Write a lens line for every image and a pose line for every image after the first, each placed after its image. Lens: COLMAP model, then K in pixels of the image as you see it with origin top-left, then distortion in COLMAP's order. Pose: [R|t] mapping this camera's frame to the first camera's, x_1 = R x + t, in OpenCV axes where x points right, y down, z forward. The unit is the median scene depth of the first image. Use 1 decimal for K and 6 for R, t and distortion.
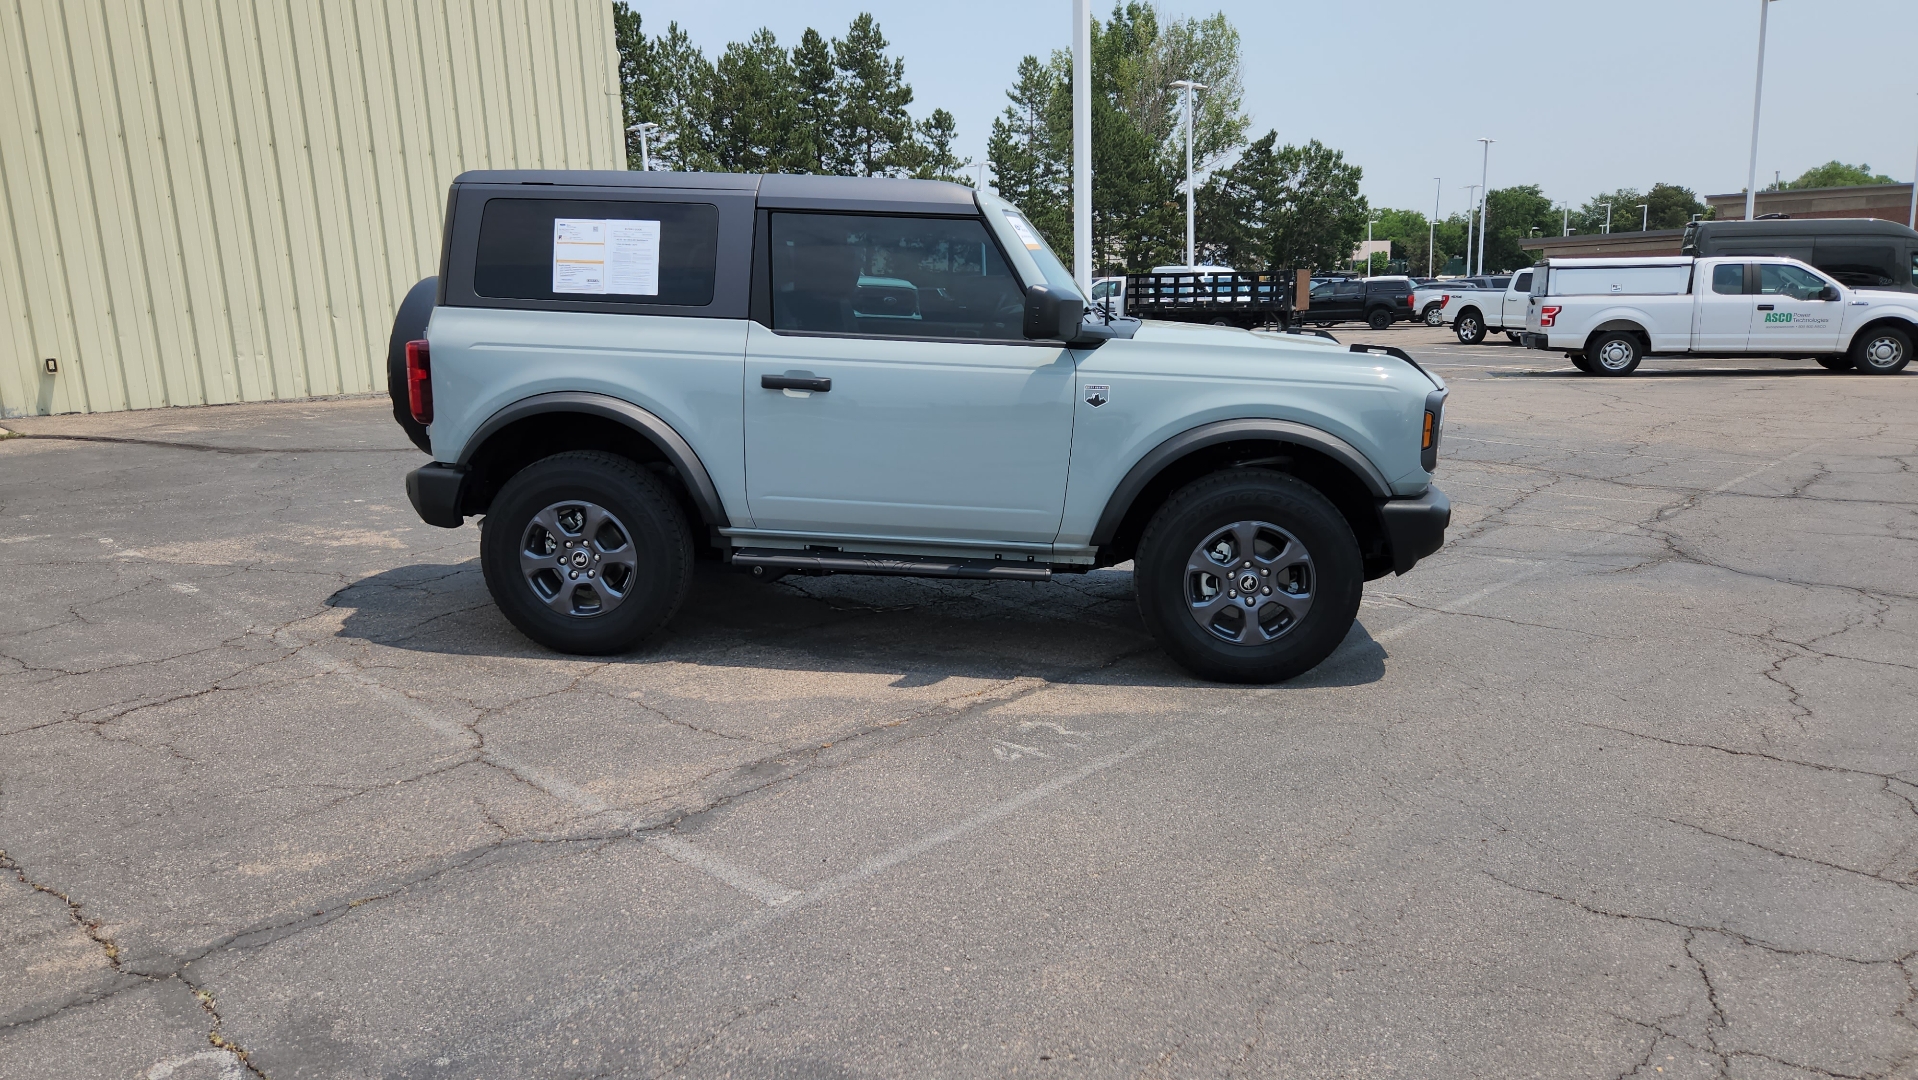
lens RADIAL K [[1287.6, 0, 928.7], [0, 1287.6, 532.2], [0, 0, 1]] dist [0.075918, -0.063976]
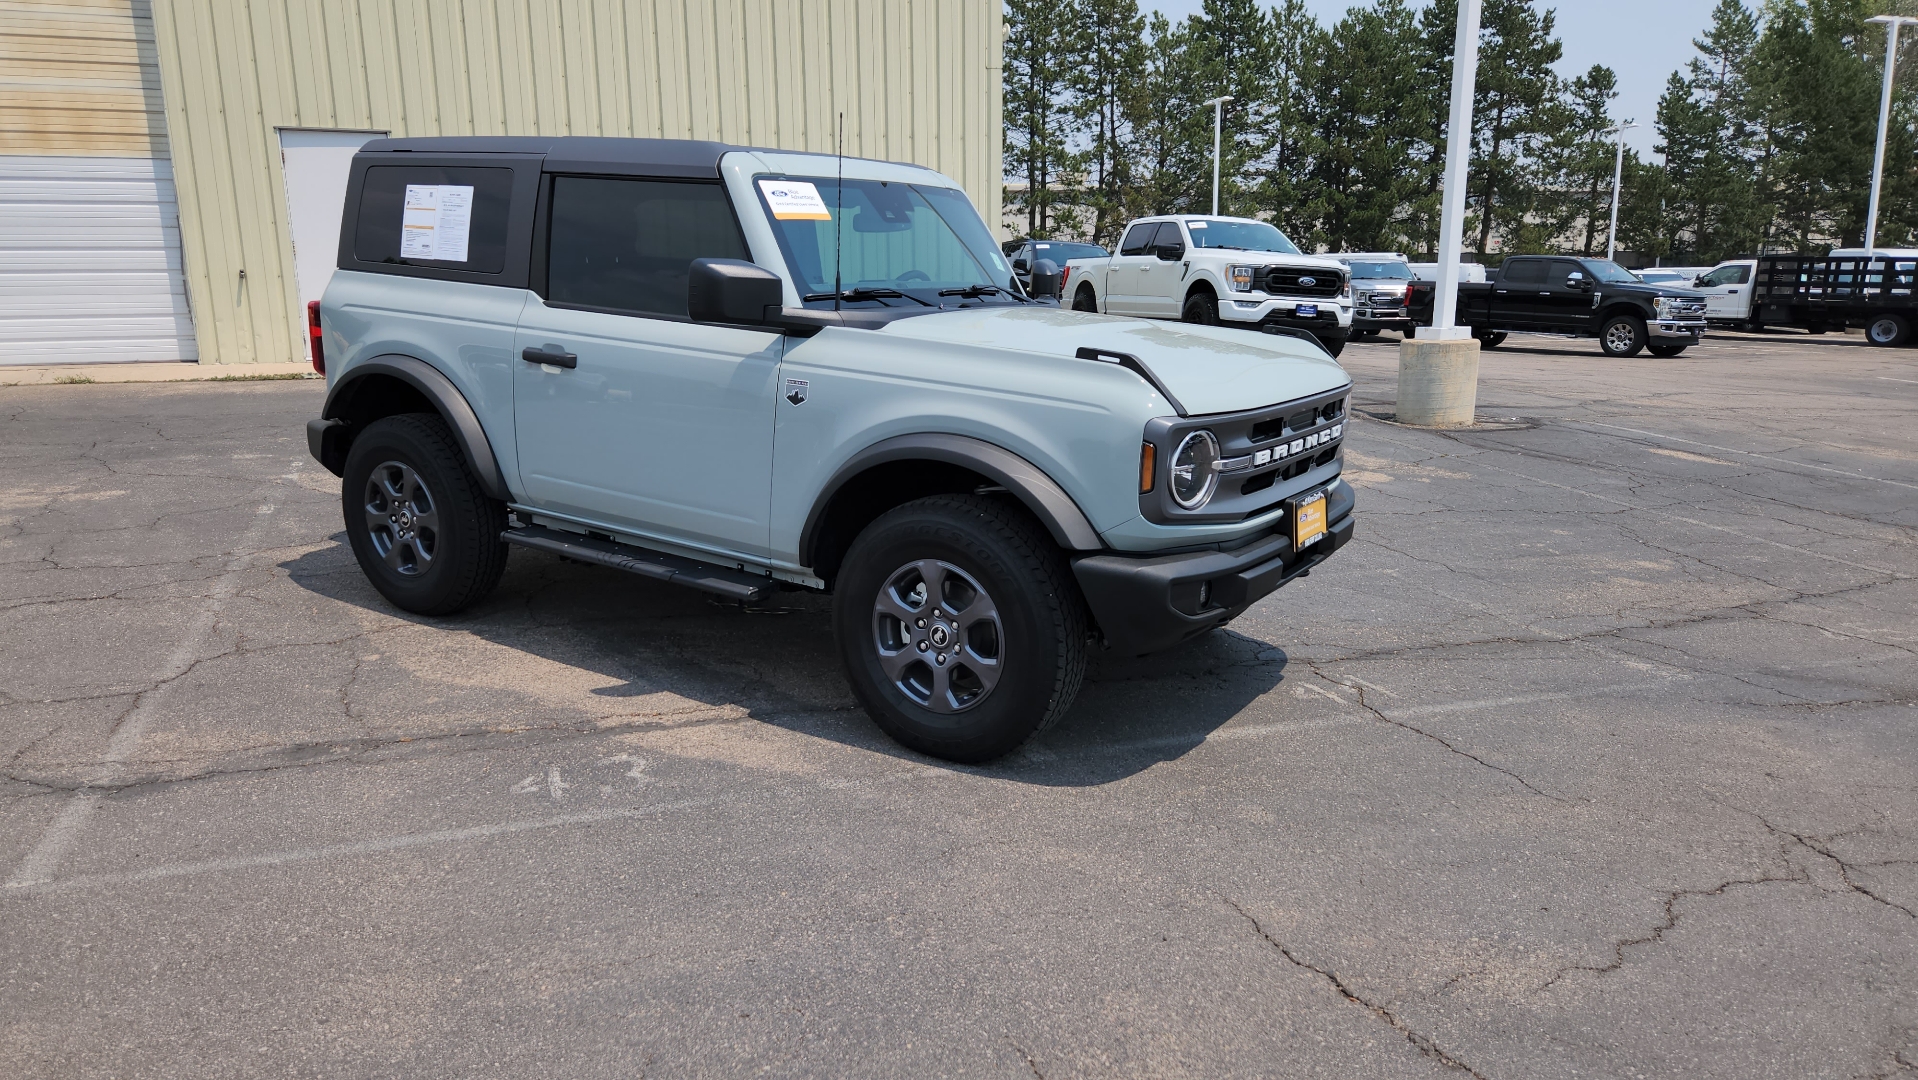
lens RADIAL K [[1287.6, 0, 938.2], [0, 1287.6, 537.1], [0, 0, 1]] dist [0.075918, -0.063976]
pose [[0.894474, 0.112867, -0.432640, 0.560535], [-0.104342, 0.993590, 0.043484, -0.054467], [0.434775, 0.006247, 0.900517, 0.259837]]
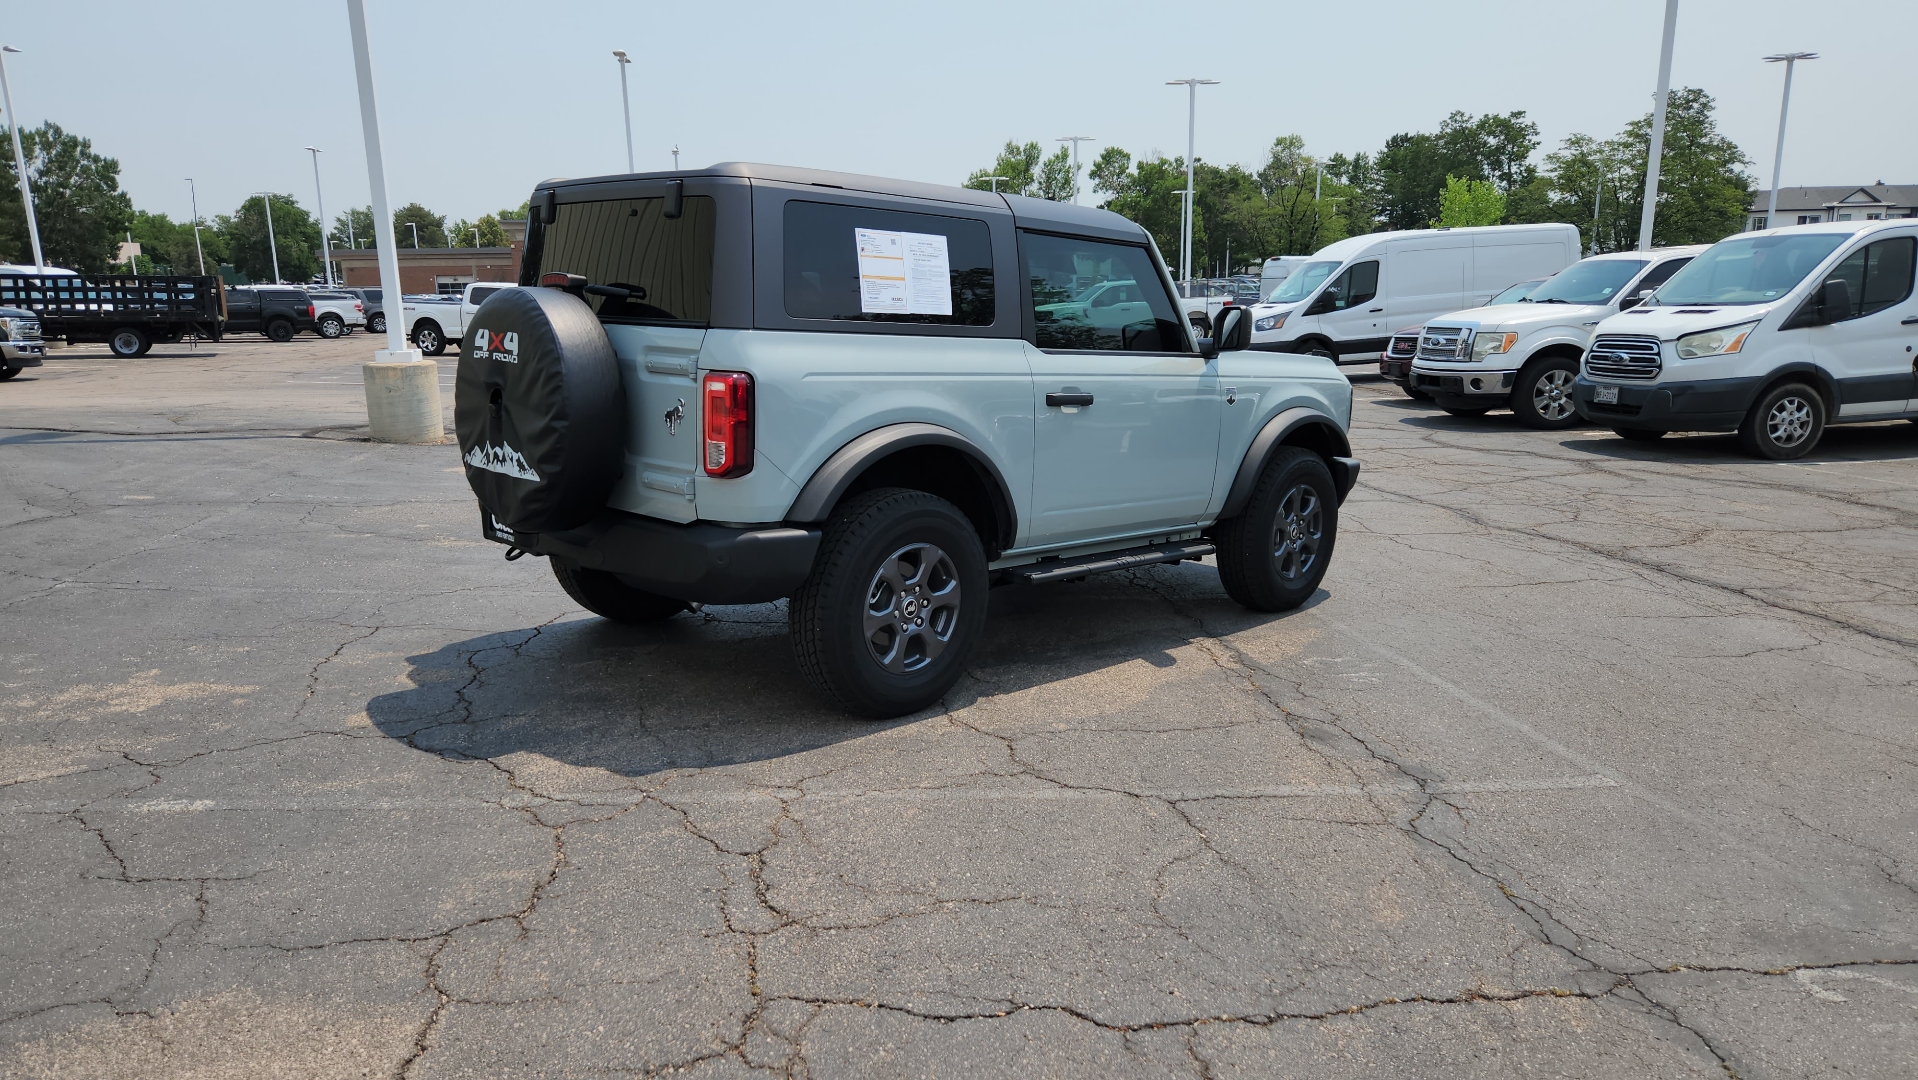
lens RADIAL K [[1287.6, 0, 932.8], [0, 1287.6, 534.2], [0, 0, 1]] dist [0.075918, -0.063976]
pose [[0.628302, -0.130318, 0.766977, -0.949837], [0.135369, 0.989144, 0.057173, -0.080110], [-0.766102, 0.067903, 0.639122, 0.417854]]
